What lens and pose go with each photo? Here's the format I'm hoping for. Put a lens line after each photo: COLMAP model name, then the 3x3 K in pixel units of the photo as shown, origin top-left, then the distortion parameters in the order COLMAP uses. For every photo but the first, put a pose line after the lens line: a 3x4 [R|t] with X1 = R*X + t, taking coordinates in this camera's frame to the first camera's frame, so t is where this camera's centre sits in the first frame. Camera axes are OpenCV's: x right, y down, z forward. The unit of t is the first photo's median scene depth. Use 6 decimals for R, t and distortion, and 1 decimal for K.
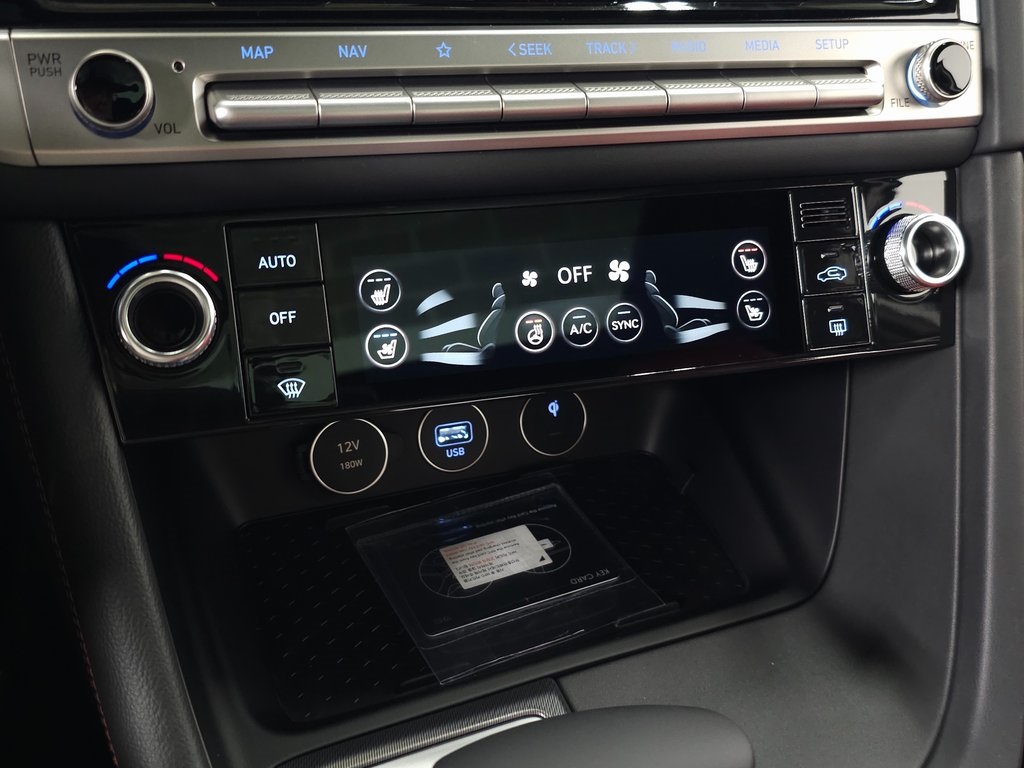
lens RADIAL K [[1069.6, 0, 510.1], [0, 1069.6, 387.3], [0, 0, 1]] dist [0.032224, 0.000000]
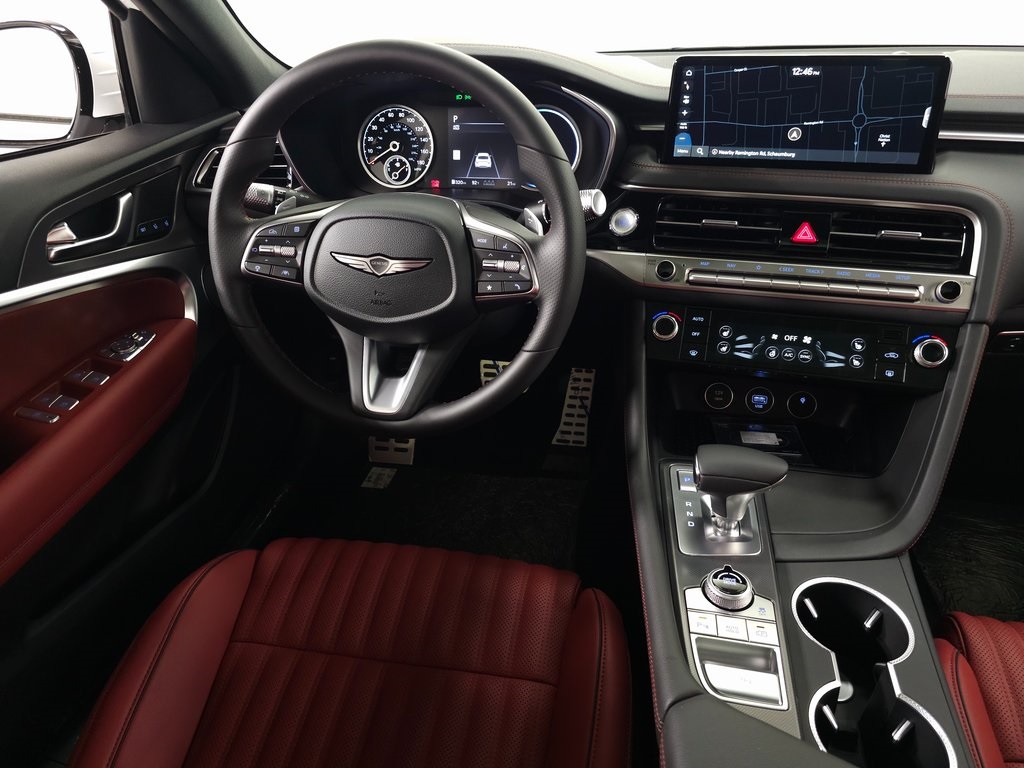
lens RADIAL K [[670.6, 0, 509.6], [0, 670.6, 382.4], [0, 0, 1]] dist [0.026867, -0.008029]
pose [[0.809797, 0.191506, -0.554576, 0.502506], [-0.247181, 0.968608, -0.026456, 0.272902], [0.532101, 0.158505, 0.831712, -1.061094]]
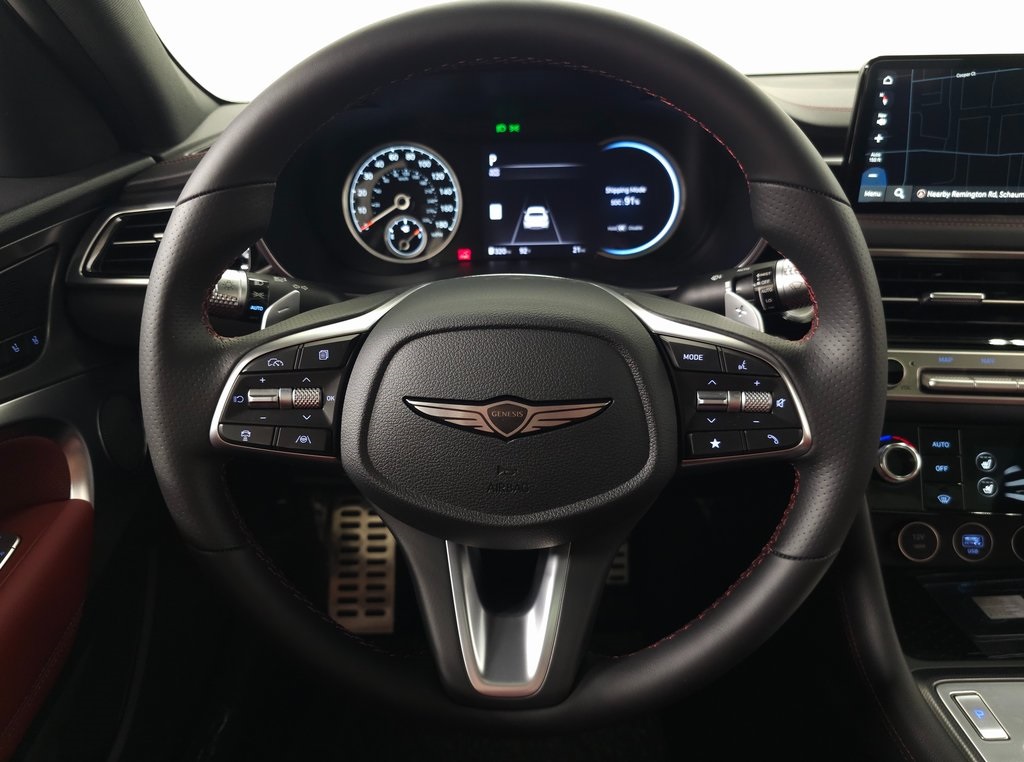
lens RADIAL K [[705.2, 0, 514.7], [0, 705.2, 380.8], [0, 0, 1]] dist [0.010996, -0.019315]
pose [[0.895613, 0.078156, -0.437915, -0.338377], [-0.160202, 0.975057, -0.153620, 0.117764], [0.414986, 0.207739, 0.885794, -0.689887]]
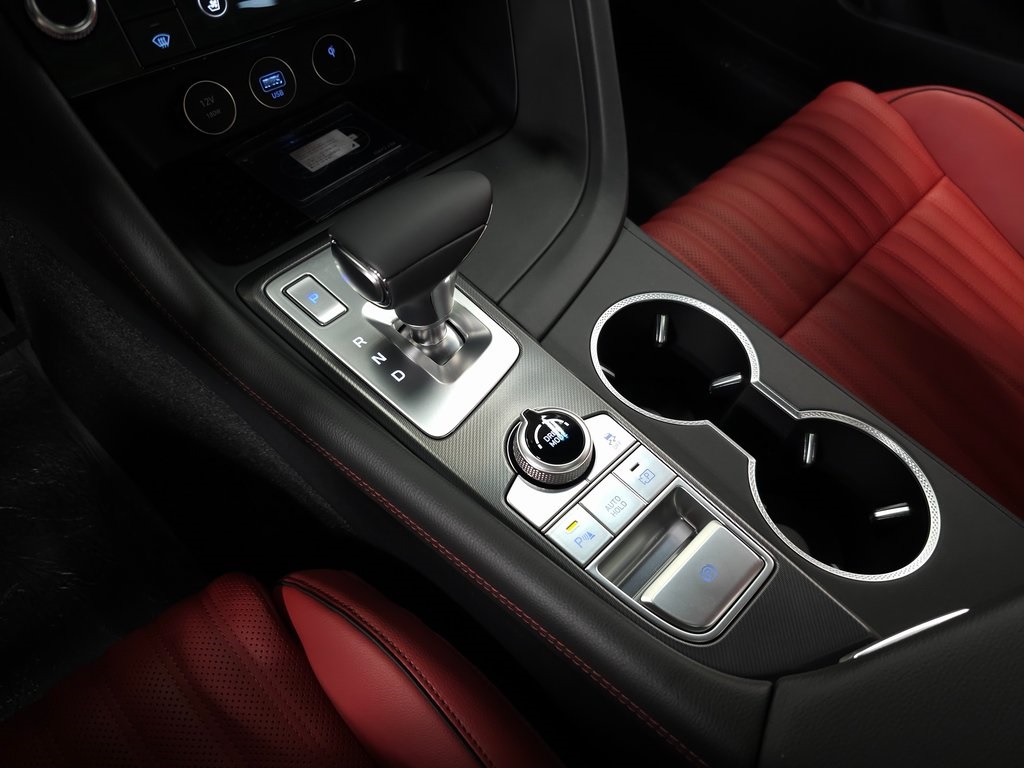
lens RADIAL K [[705.2, 0, 509.9], [0, 705.2, 385.4], [0, 0, 1]] dist [0.010996, -0.019315]
pose [[0.938934, -0.298409, 0.171334, -0.048533], [0.207510, 0.888239, 0.409843, 0.113256], [-0.274487, -0.349262, 0.895920, -0.197865]]
